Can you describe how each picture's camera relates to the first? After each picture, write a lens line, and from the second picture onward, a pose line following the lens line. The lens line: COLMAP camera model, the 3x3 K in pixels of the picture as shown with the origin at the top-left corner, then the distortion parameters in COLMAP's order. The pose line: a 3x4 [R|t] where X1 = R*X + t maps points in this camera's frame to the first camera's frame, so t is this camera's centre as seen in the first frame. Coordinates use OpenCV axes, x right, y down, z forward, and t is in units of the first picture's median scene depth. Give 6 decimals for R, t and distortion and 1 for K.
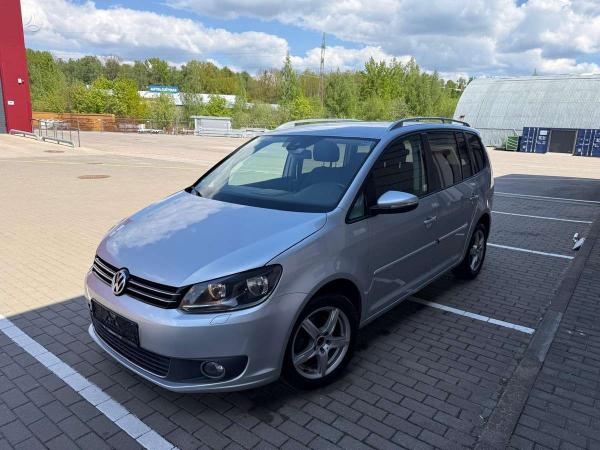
lens RADIAL K [[407.0, 0, 300.0], [0, 407.0, 225.0], [0, 0, 1]] dist [0.074405, -0.058962]
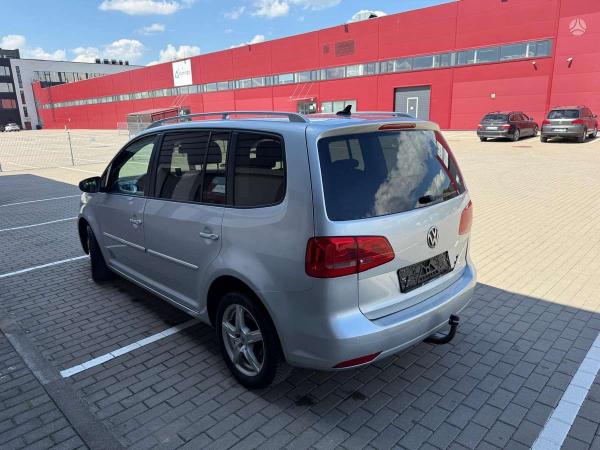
lens RADIAL K [[407.0, 0, 300.0], [0, 407.0, 225.0], [0, 0, 1]] dist [0.074405, -0.058962]
pose [[-0.092113, 0.228840, -0.969096, 1.257118], [-0.189971, 0.951319, 0.242699, -0.329970], [0.977459, 0.206456, -0.044156, 1.435043]]
